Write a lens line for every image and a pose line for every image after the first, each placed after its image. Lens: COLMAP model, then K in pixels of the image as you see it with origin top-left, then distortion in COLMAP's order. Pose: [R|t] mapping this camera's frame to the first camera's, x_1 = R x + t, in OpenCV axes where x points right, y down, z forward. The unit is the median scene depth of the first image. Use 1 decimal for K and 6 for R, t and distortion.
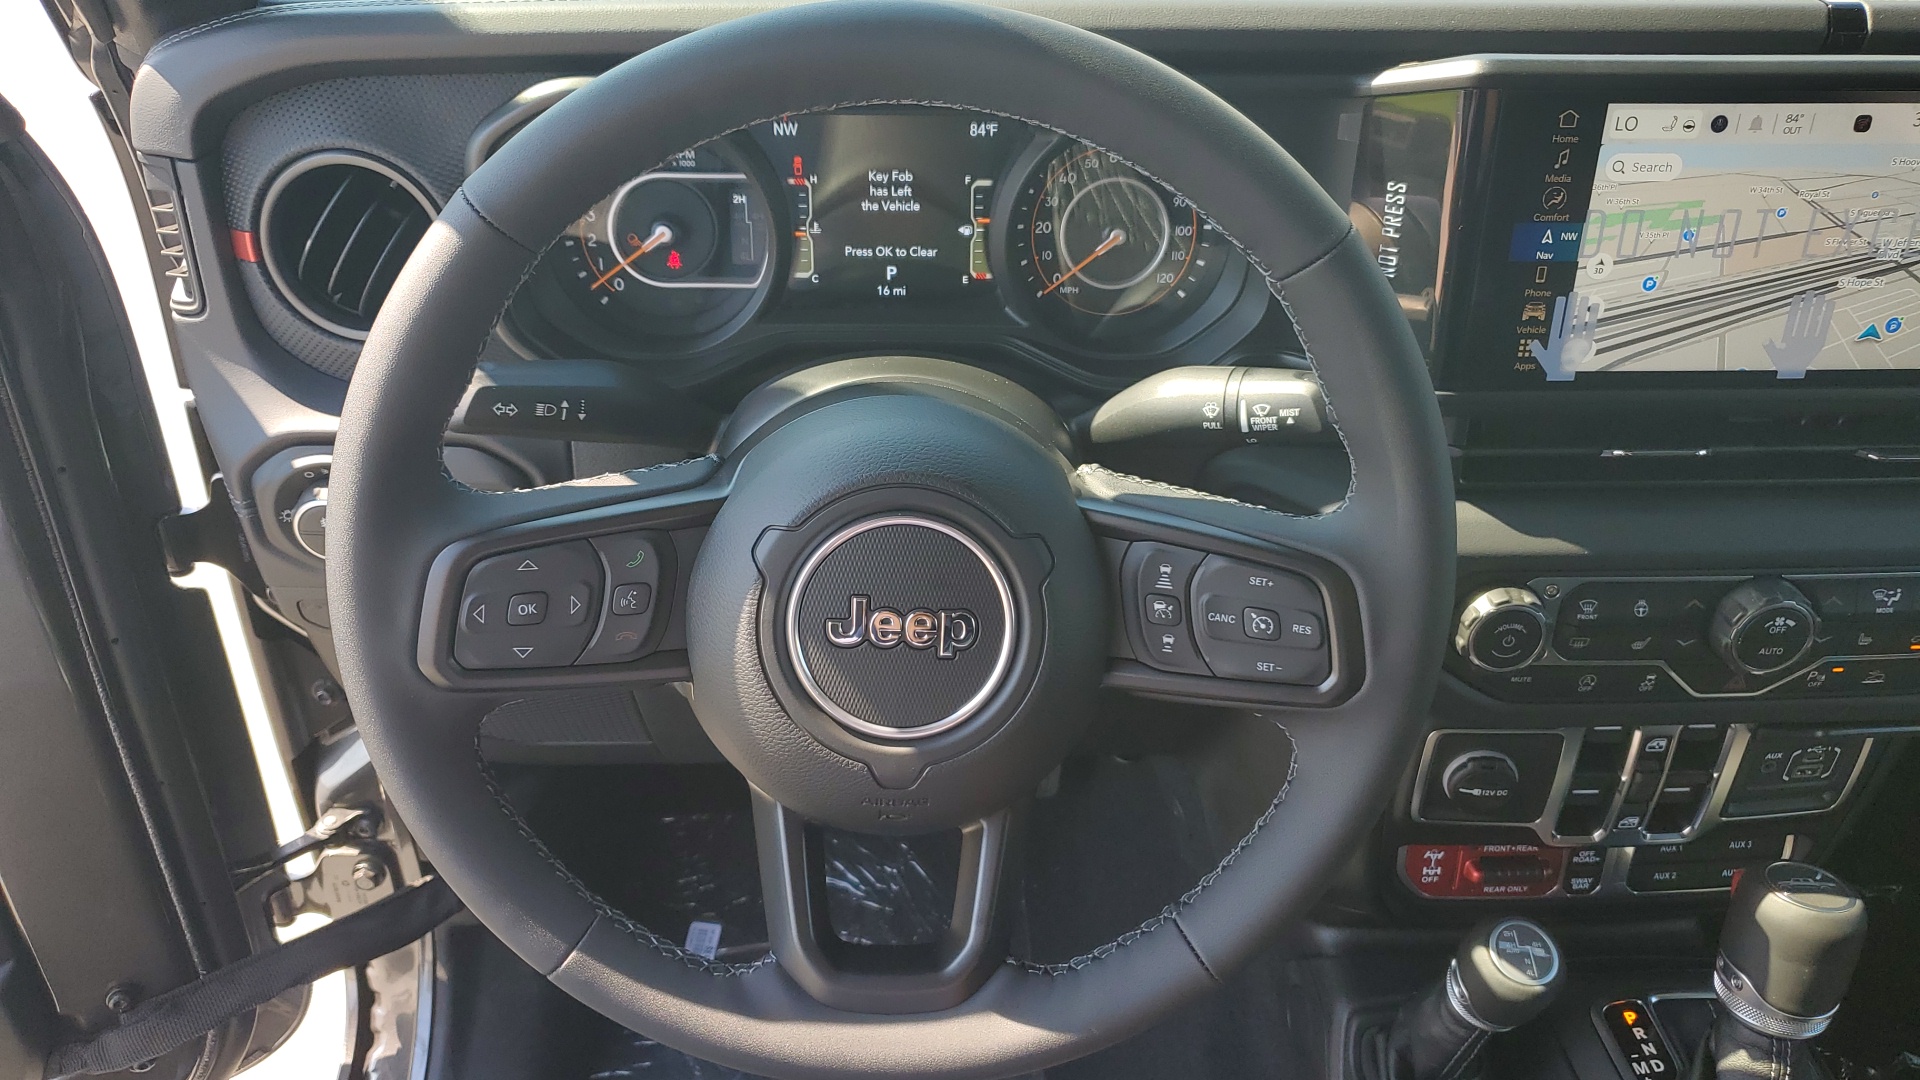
lens RADIAL K [[1541.6, 0, 957.9], [0, 1541.6, 546.5], [0, 0, 1]] dist [0.086301, -0.124151]
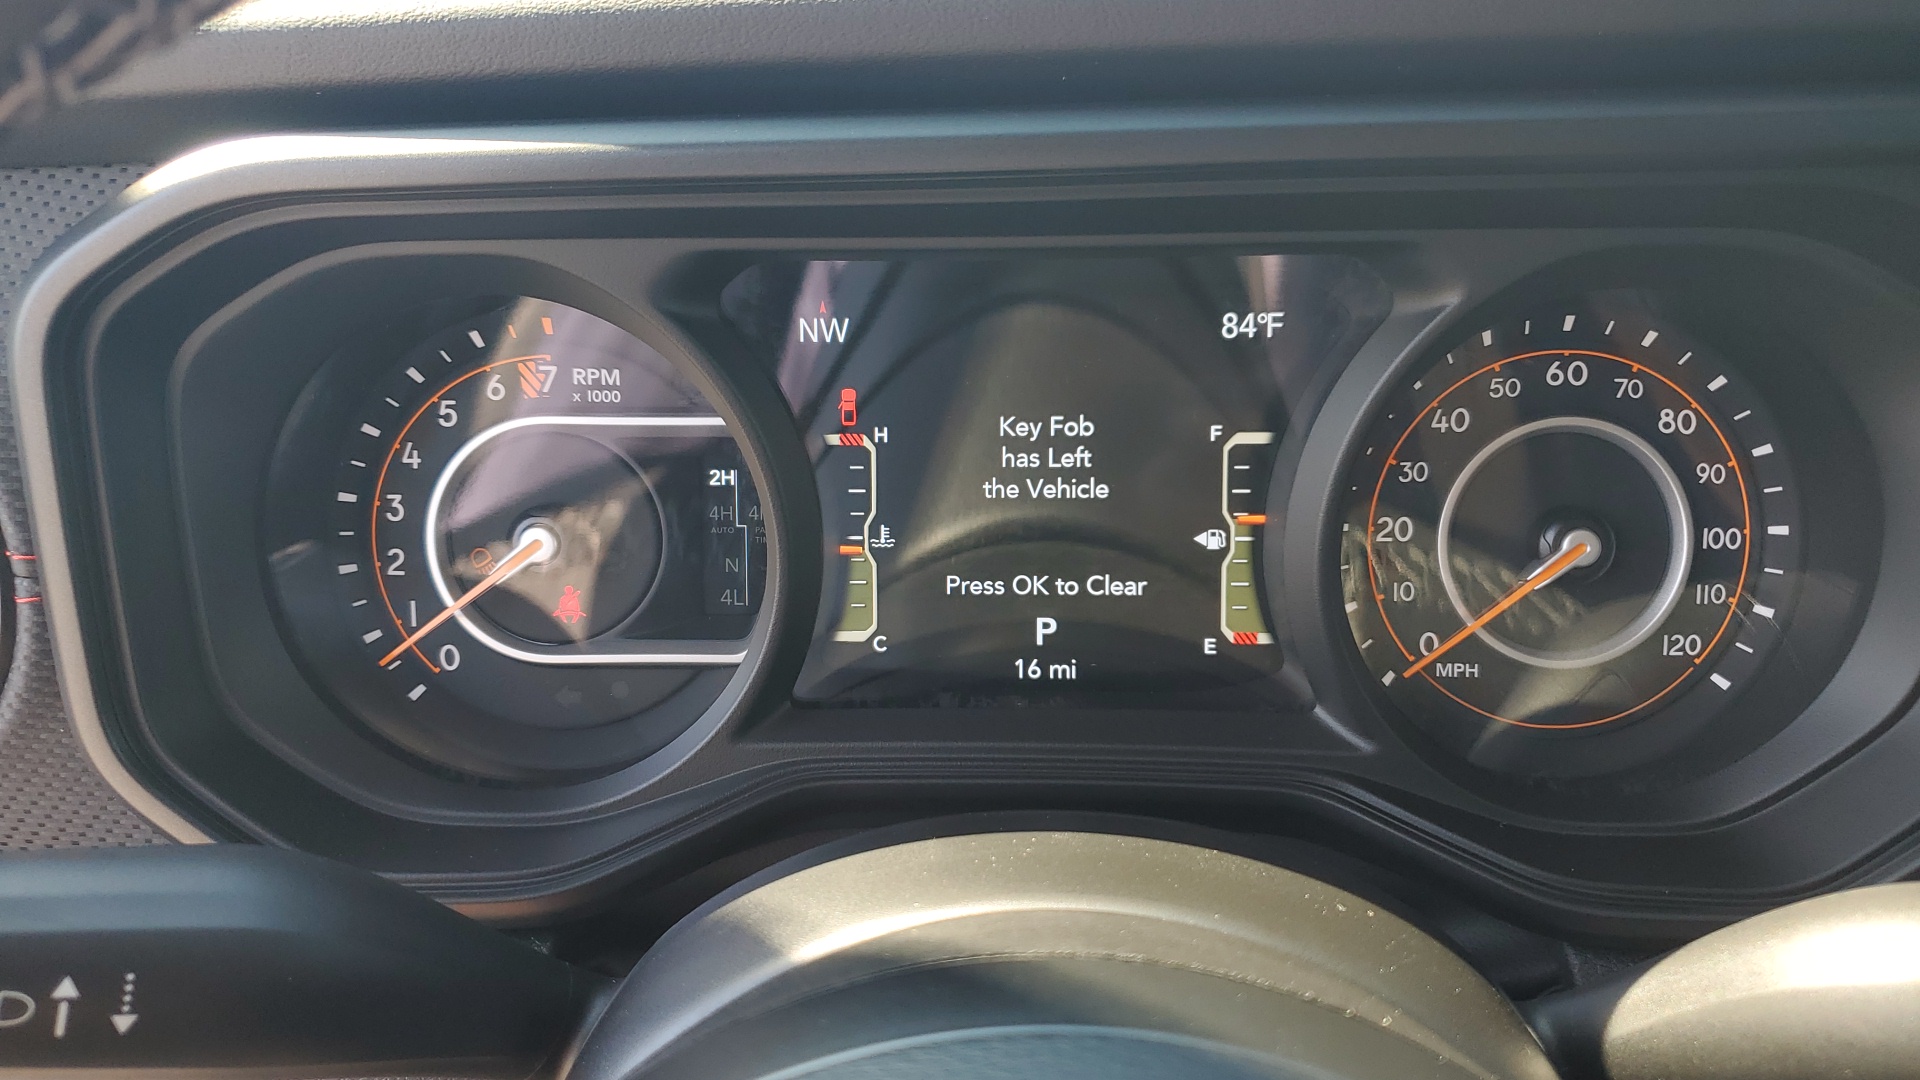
lens RADIAL K [[1541.6, 0, 987.8], [0, 1541.6, 591.8], [0, 0, 1]] dist [0.086301, -0.124151]
pose [[0.996525, -0.000594, -0.083290, -0.022487], [-0.018584, 0.973183, -0.229281, -0.085251], [0.081192, 0.230032, 0.969790, 0.563009]]
